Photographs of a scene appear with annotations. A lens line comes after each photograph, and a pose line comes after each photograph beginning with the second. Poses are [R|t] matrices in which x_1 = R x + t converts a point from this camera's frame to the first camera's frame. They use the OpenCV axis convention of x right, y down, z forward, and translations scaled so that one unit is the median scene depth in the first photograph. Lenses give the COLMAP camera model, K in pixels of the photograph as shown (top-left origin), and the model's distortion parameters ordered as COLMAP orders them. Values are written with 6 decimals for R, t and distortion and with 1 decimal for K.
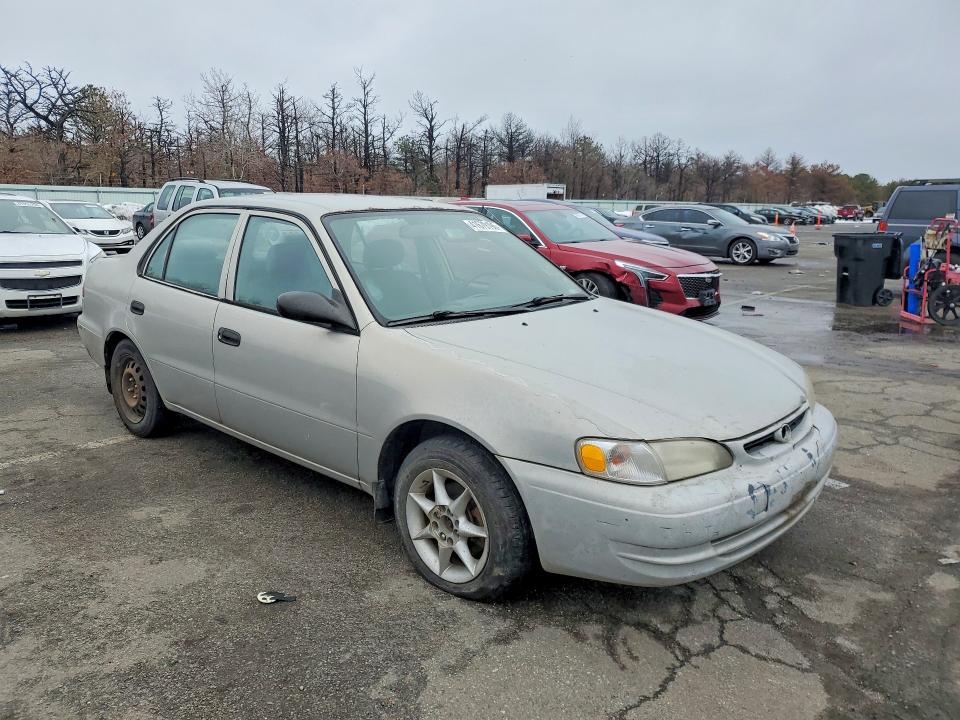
lens RADIAL K [[794.6, 0, 480.0], [0, 794.6, 360.0], [0, 0, 1]] dist [0.000660, 0.039970]
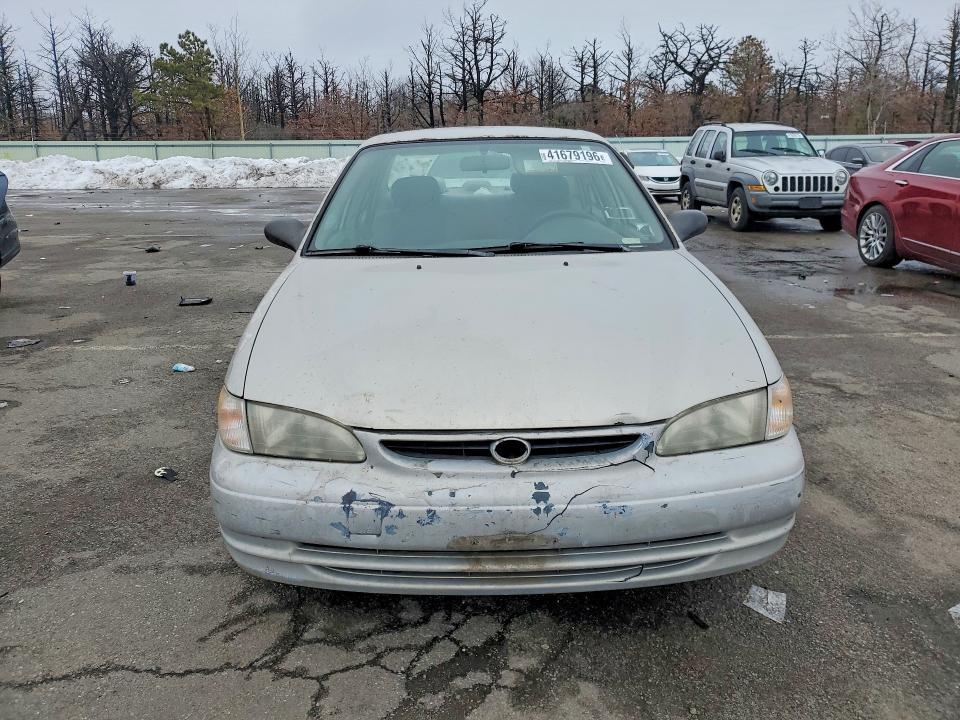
lens RADIAL K [[794.6, 0, 480.0], [0, 794.6, 360.0], [0, 0, 1]] dist [0.000660, 0.039970]
pose [[0.656688, 0.168570, -0.735081, 0.785314], [-0.125862, 0.985526, 0.113563, -0.052901], [0.743585, 0.017943, 0.668400, 0.493555]]
